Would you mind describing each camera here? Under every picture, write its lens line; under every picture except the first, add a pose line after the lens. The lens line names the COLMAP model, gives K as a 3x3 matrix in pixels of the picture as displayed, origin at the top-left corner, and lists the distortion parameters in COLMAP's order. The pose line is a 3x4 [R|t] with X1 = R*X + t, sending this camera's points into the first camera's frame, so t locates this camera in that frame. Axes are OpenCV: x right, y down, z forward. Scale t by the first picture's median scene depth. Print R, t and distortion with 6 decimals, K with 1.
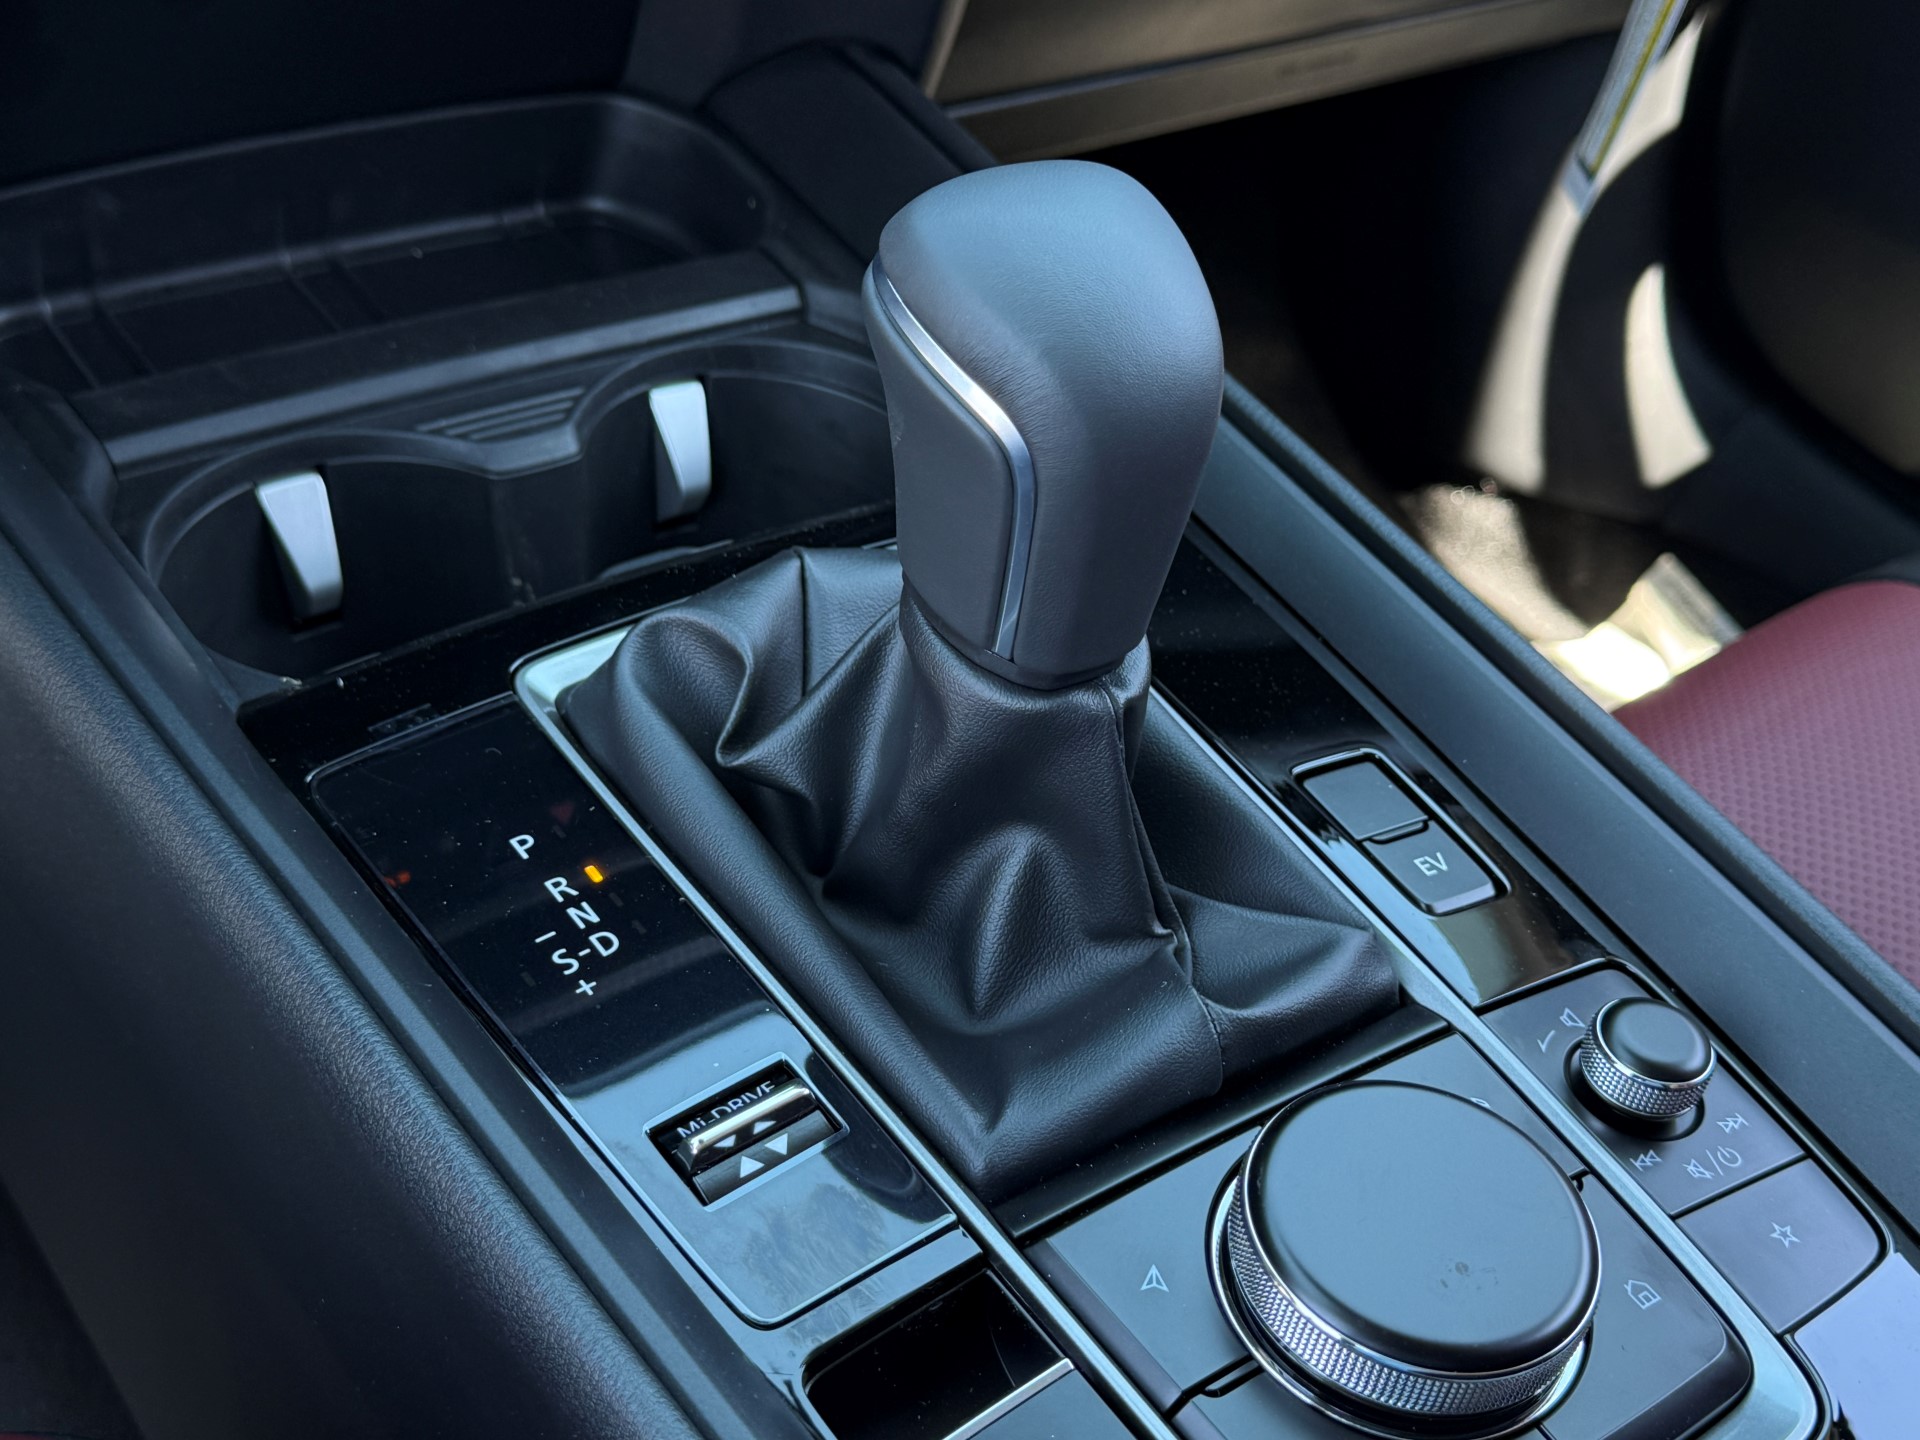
lens RADIAL K [[2230.5, 0, 962.9], [0, 2230.5, 714.6], [0, 0, 1]] dist [0.108801, 0.000000]
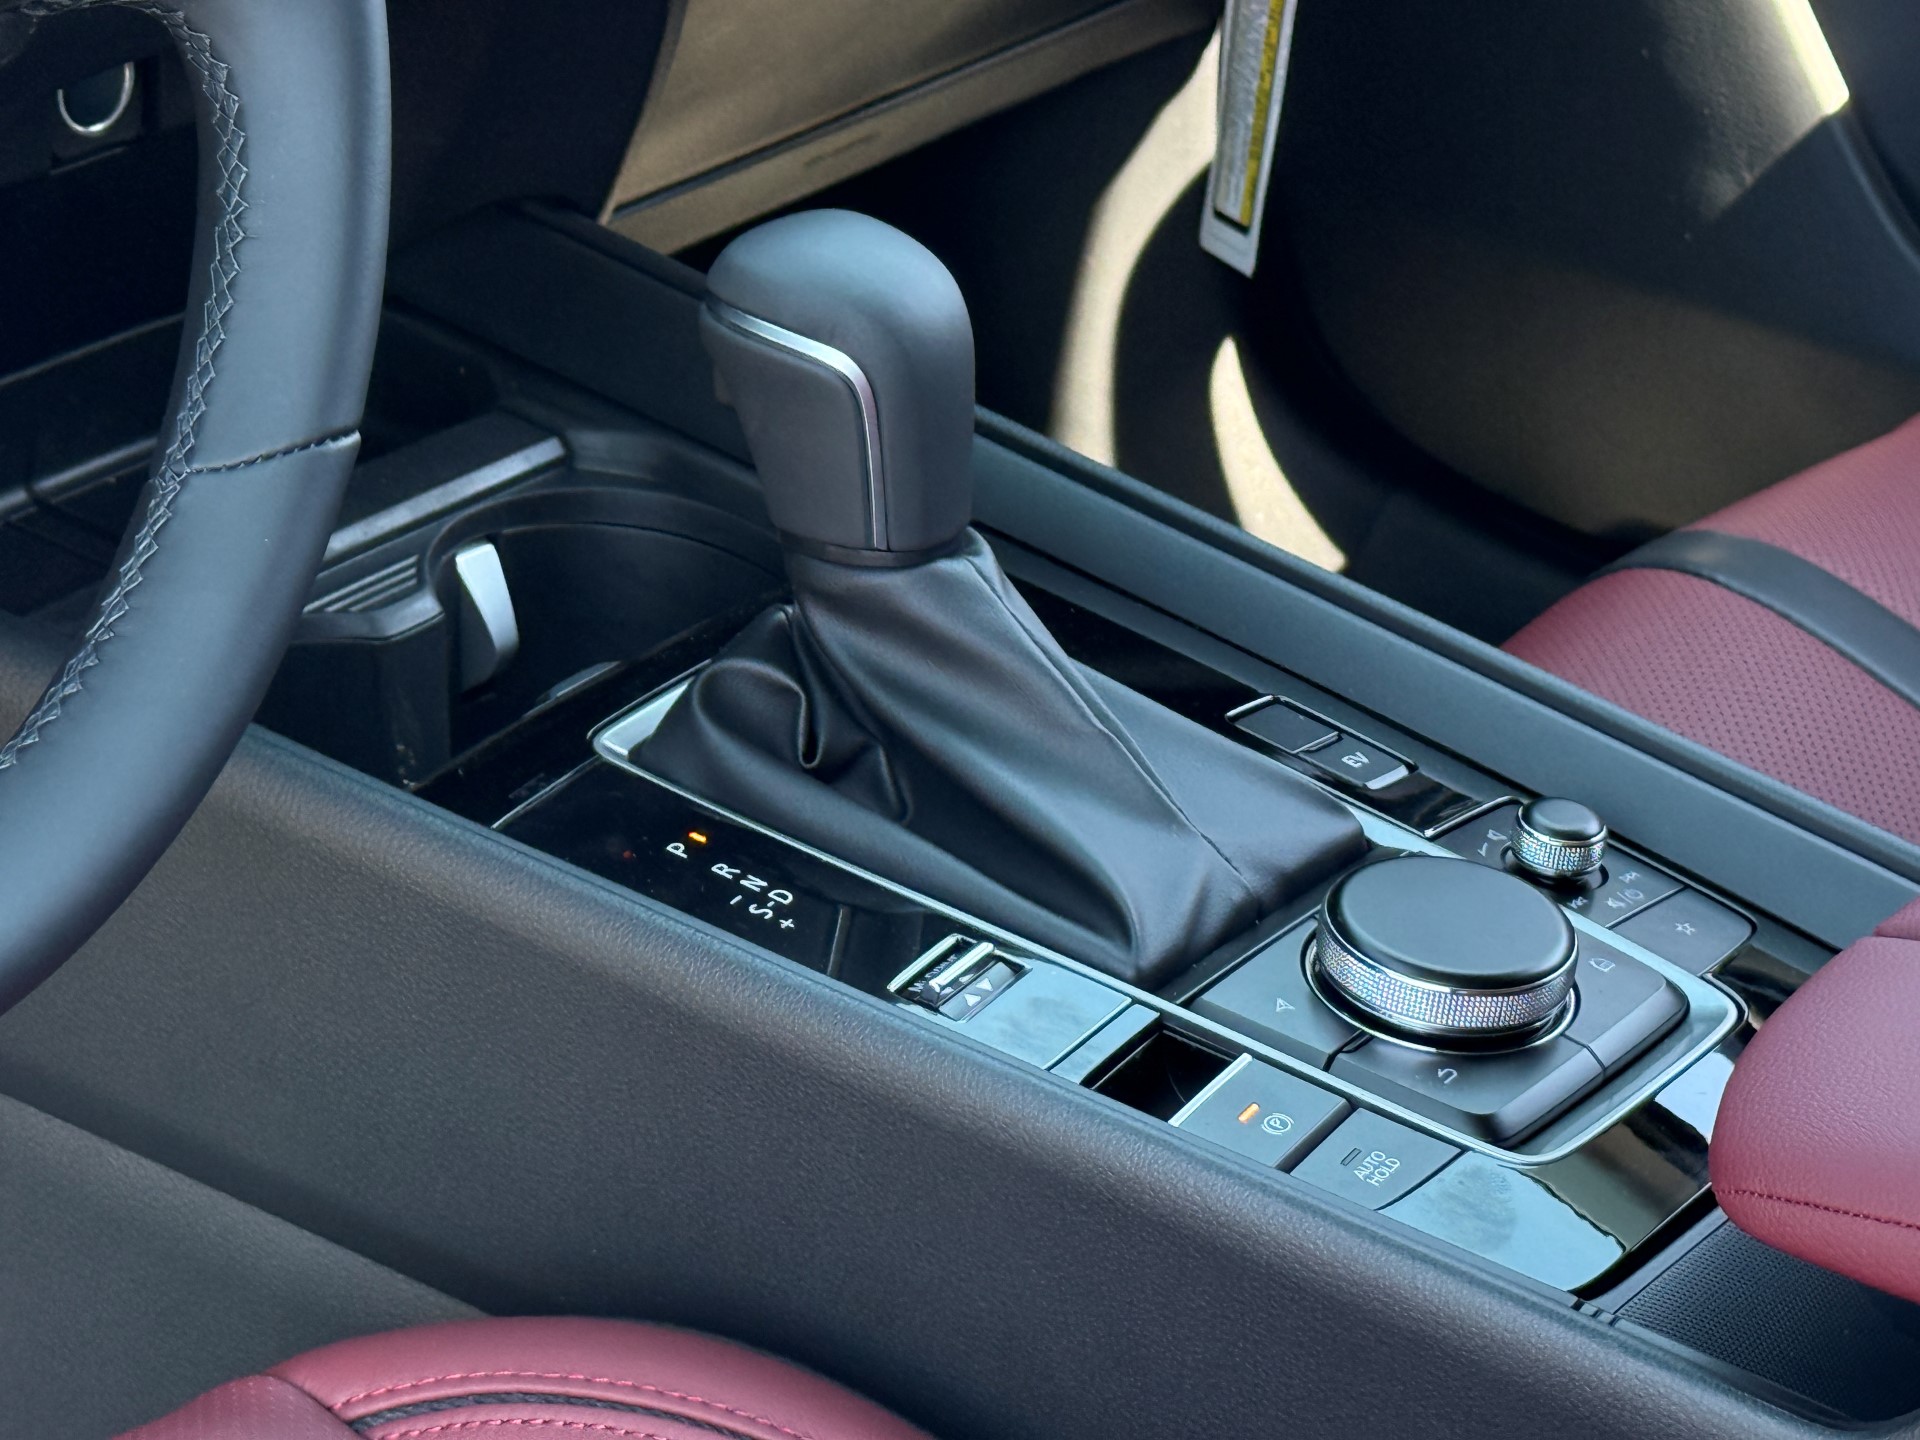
lens RADIAL K [[5333.0, 0, 961.4], [0, 5333.0, 723.3], [0, 0, 1]] dist [0.155972, 0.000000]
pose [[0.941282, -0.172002, 0.290523, -0.665386], [0.220202, 0.965050, -0.142092, 0.330469], [-0.255929, 0.197723, 0.946259, -1.352364]]
